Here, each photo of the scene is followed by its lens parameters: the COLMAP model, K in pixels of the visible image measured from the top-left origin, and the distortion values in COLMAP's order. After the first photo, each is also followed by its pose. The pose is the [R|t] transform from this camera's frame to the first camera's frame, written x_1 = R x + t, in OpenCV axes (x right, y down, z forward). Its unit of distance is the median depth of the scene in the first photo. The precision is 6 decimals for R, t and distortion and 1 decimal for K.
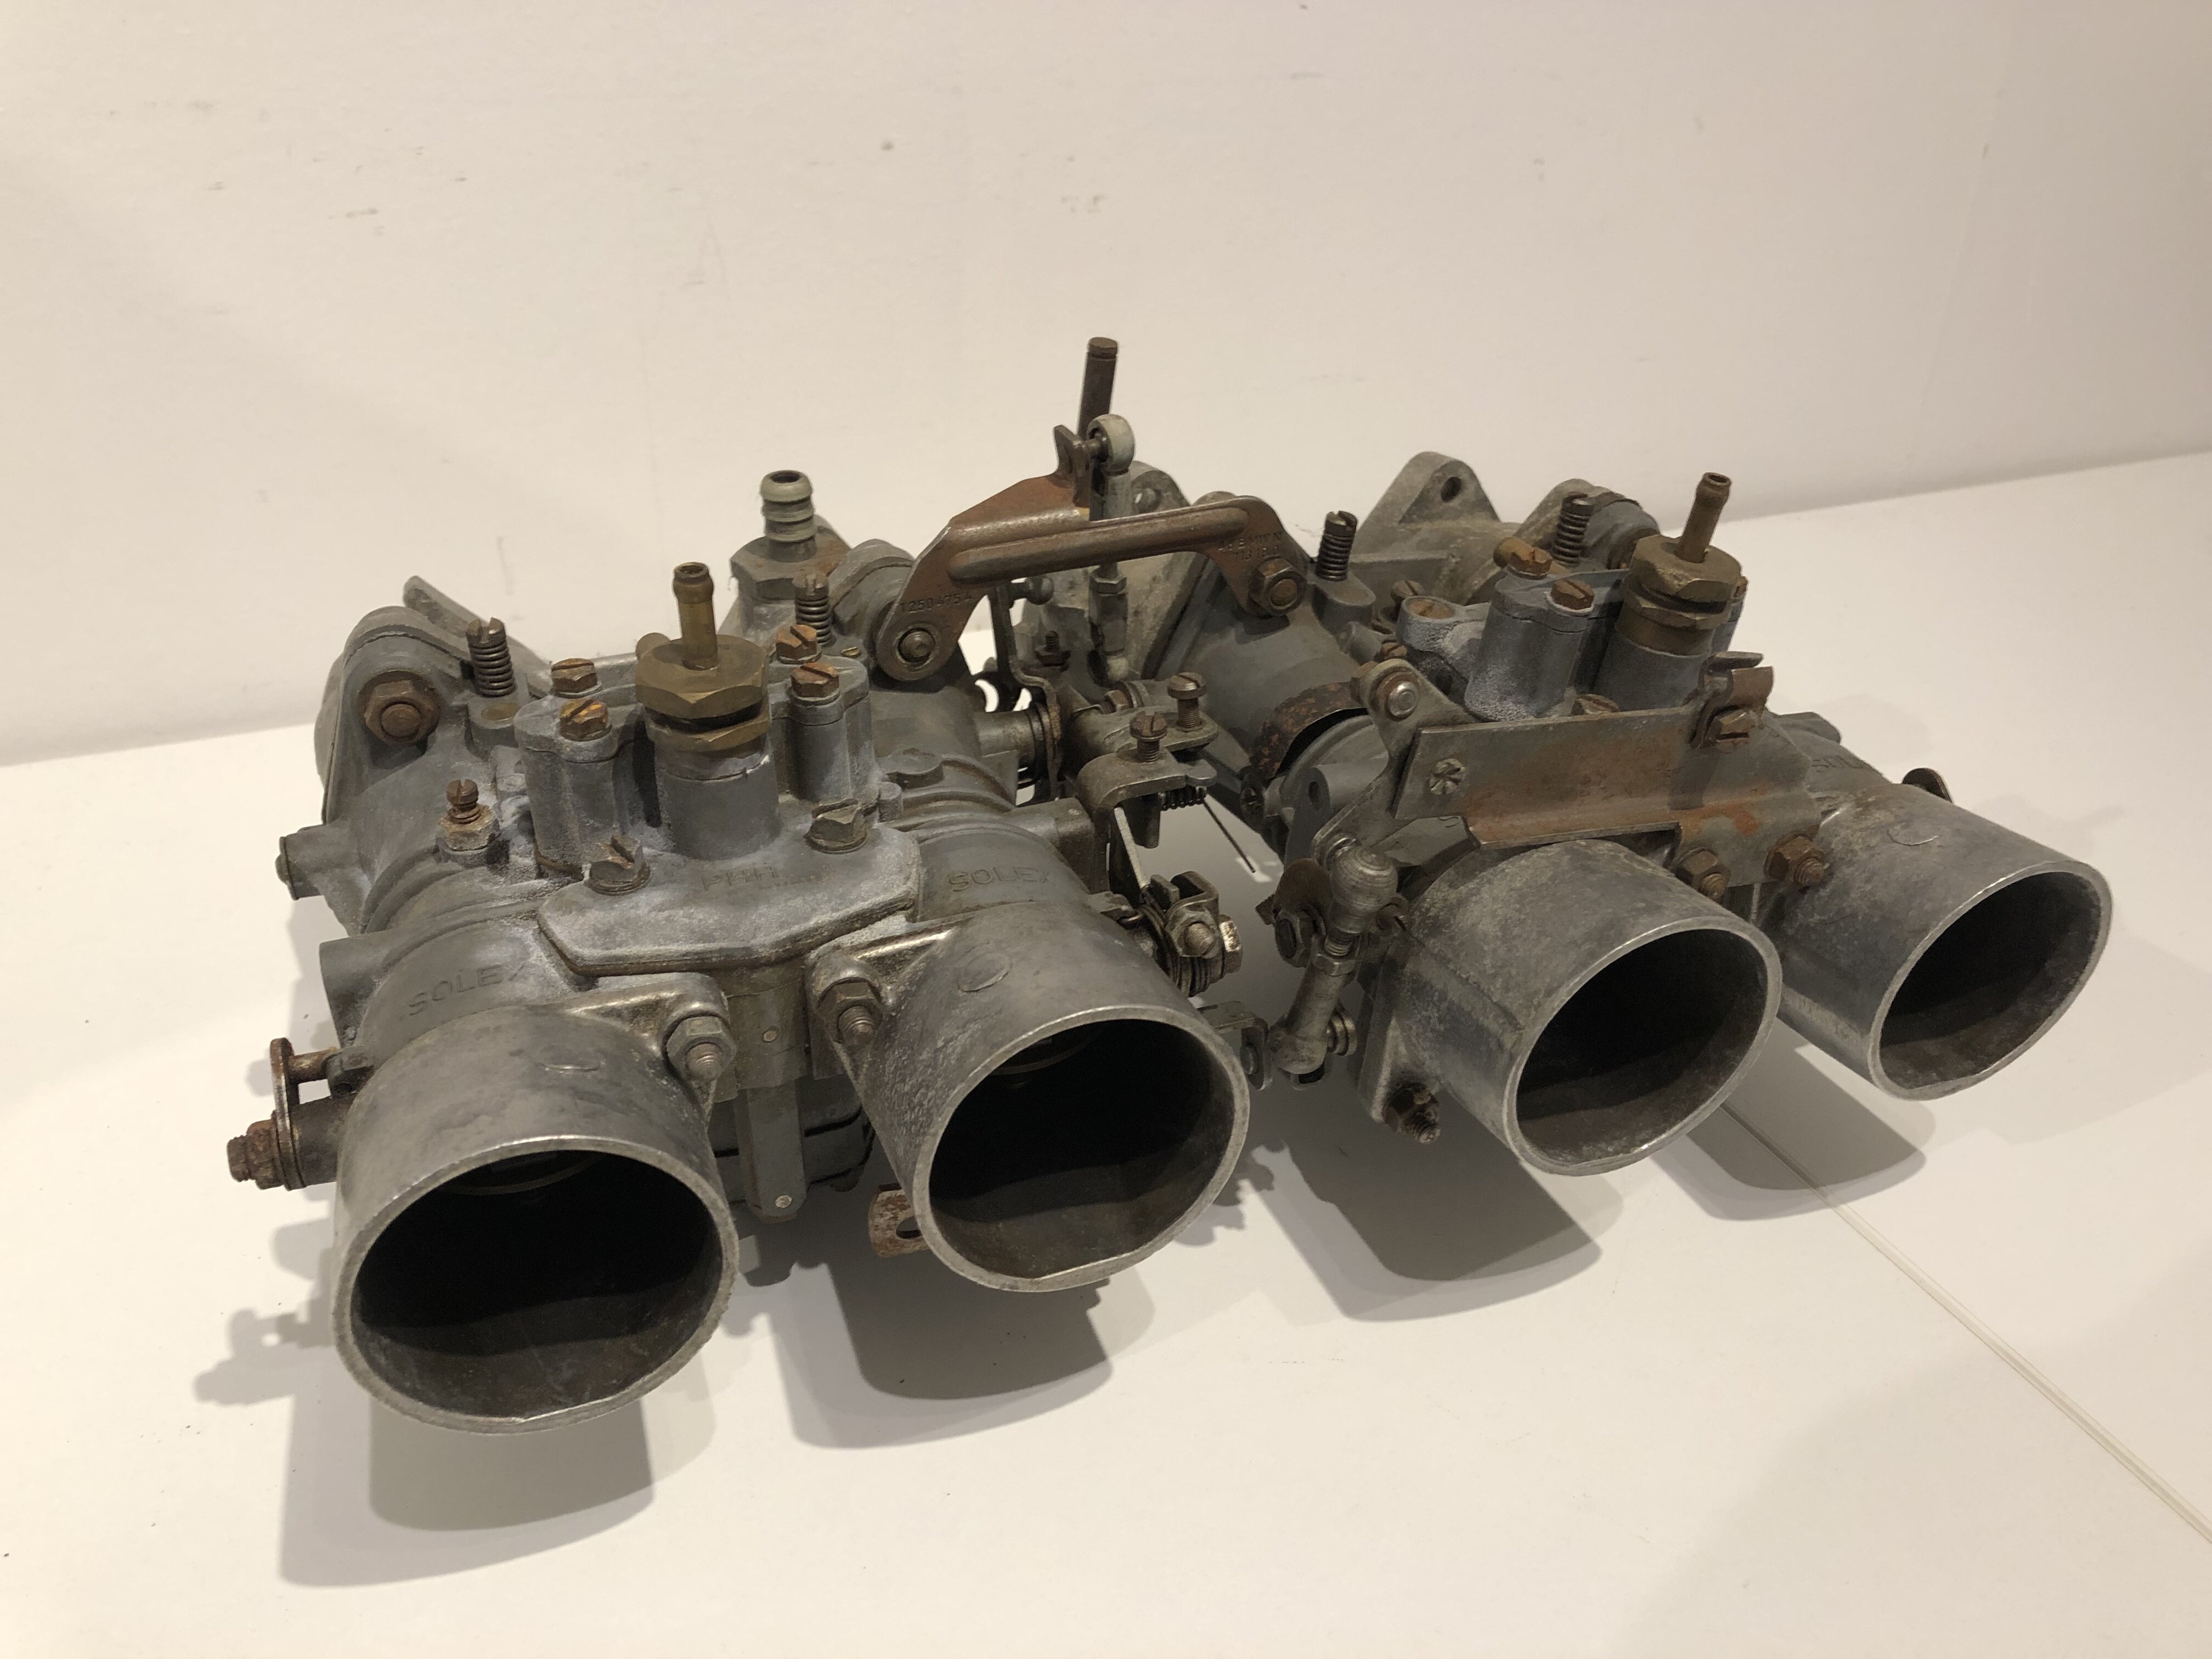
lens RADIAL K [[1890.1, 0, 1106.1], [0, 1890.1, 960.0], [0, 0, 1]] dist [-0.000452, -0.018486]
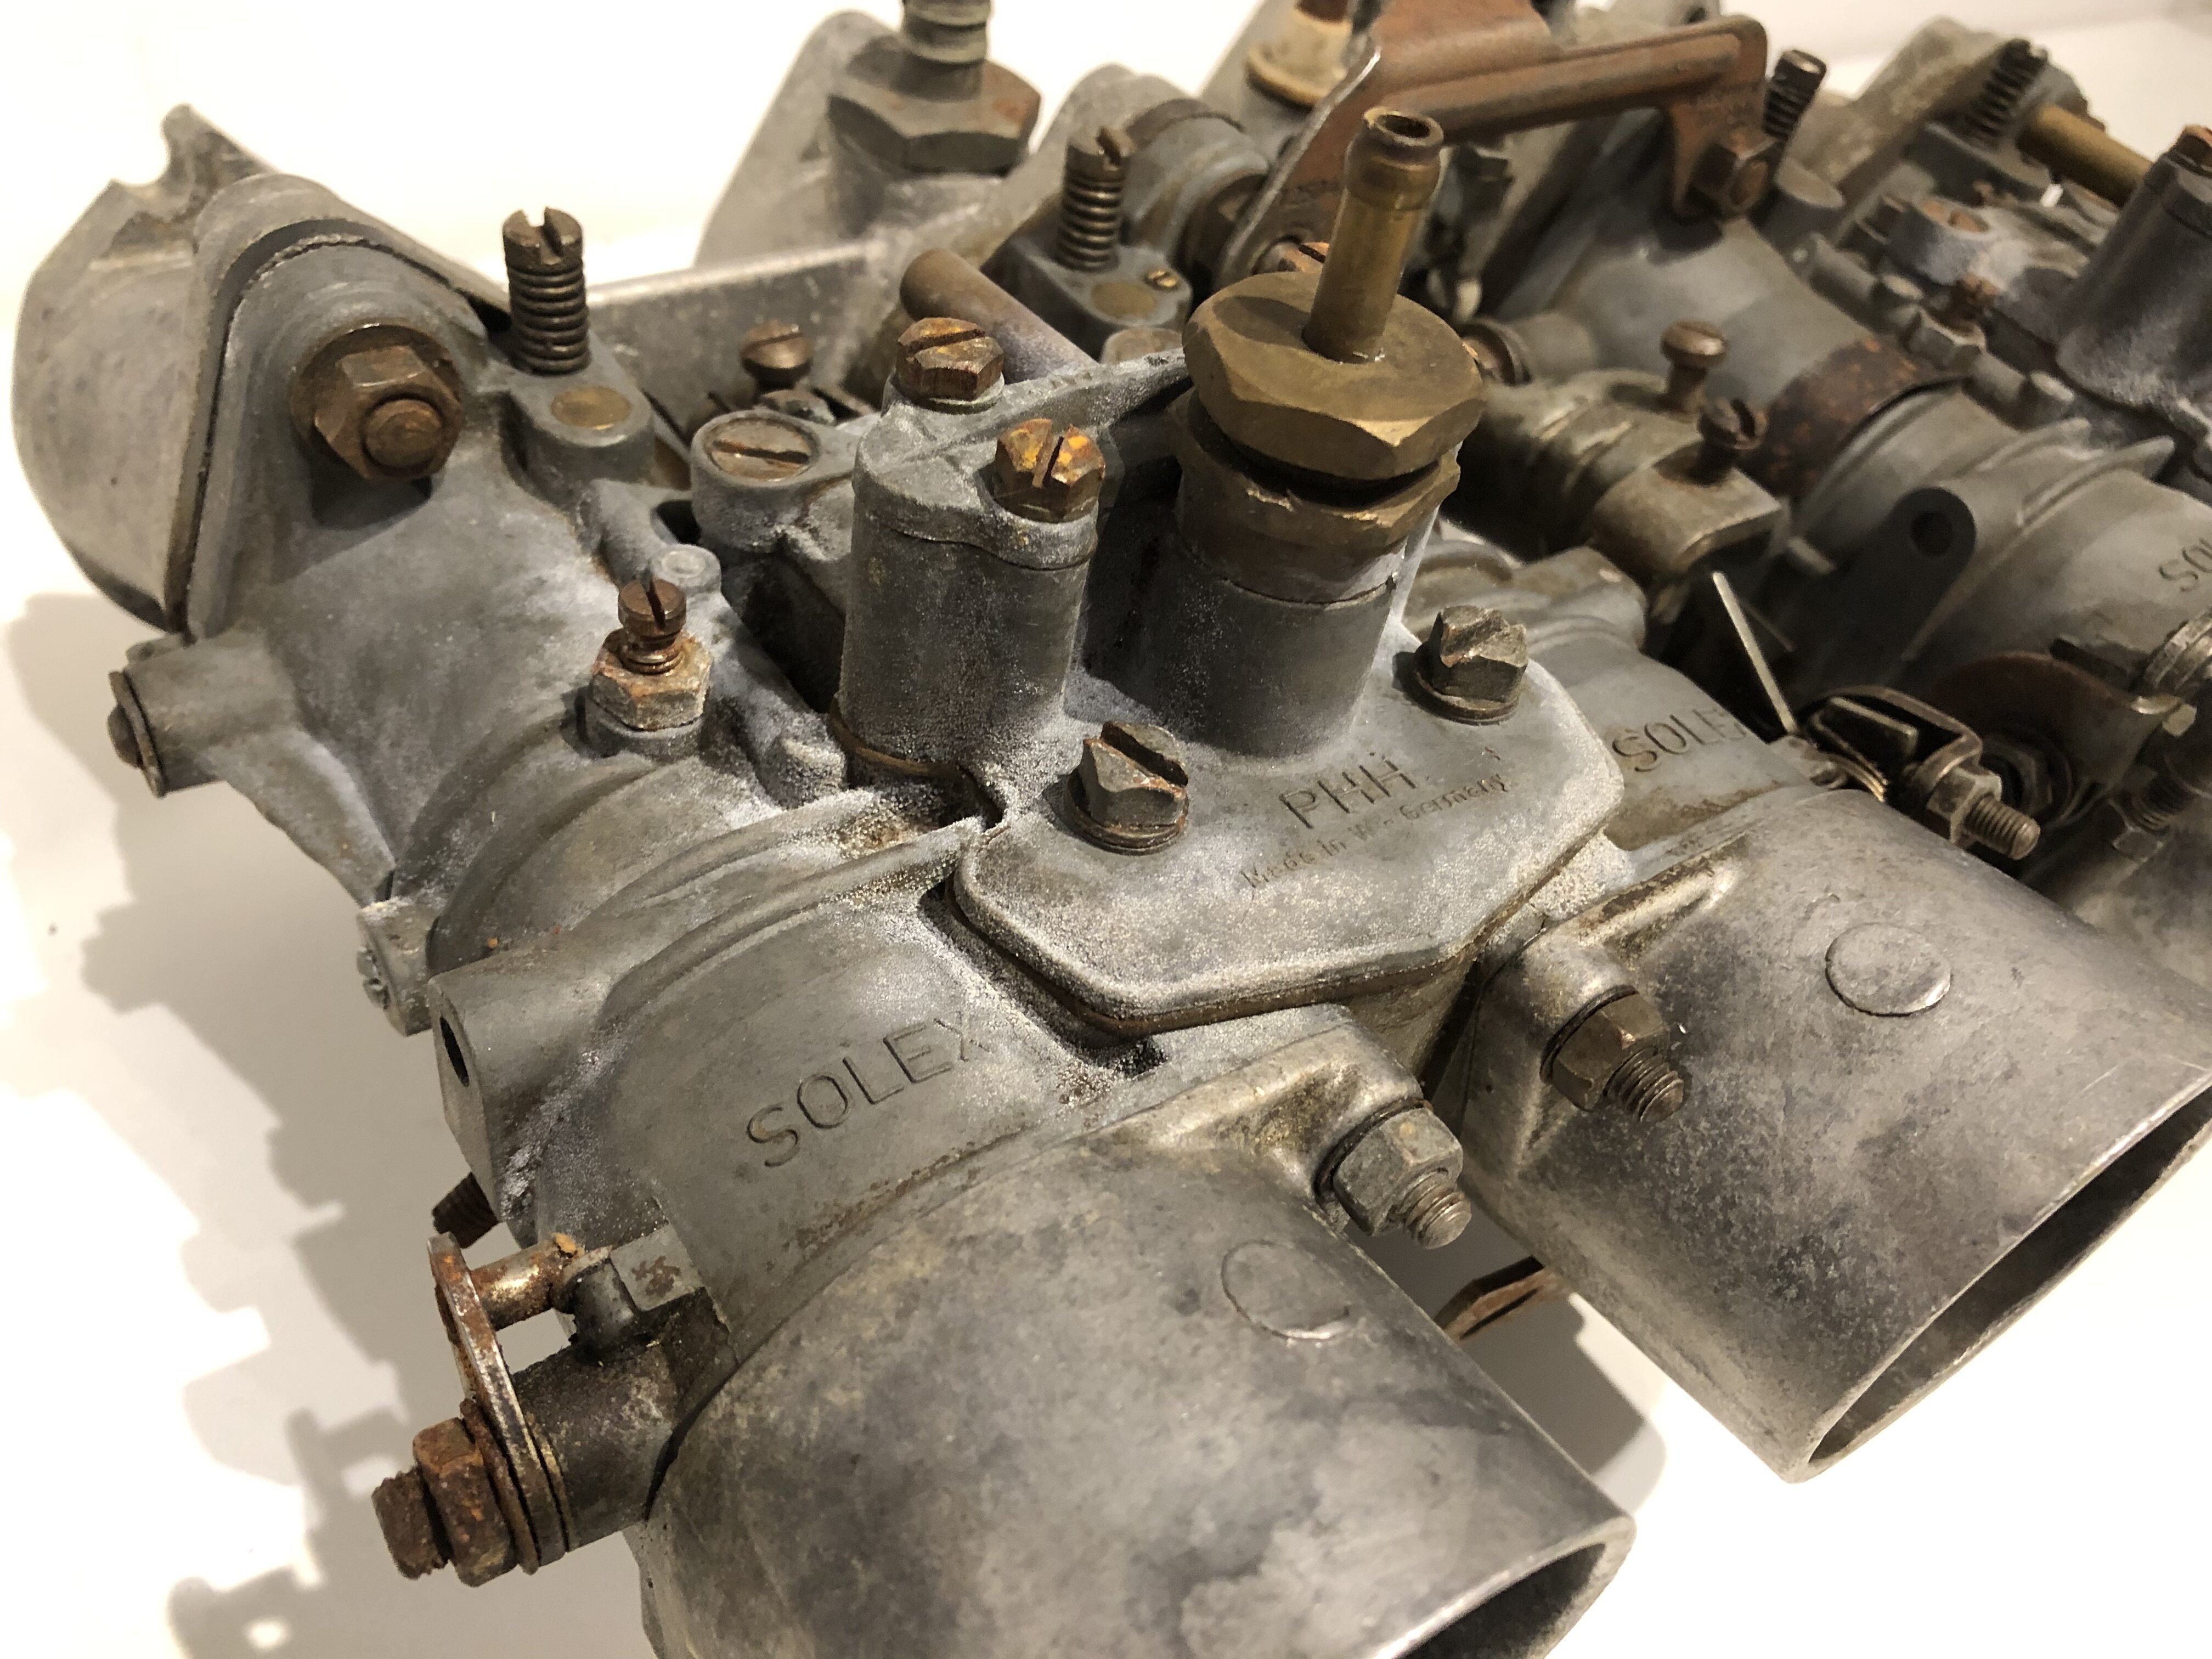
lens RADIAL K [[1890.1, 0, 1106.1], [0, 1890.1, 960.0], [0, 0, 1]] dist [-0.000452, -0.018486]
pose [[0.957714, -0.088262, 0.273850, -0.366555], [0.026398, 0.974727, 0.221834, -0.104186], [-0.286508, -0.205224, 0.935840, 0.502113]]
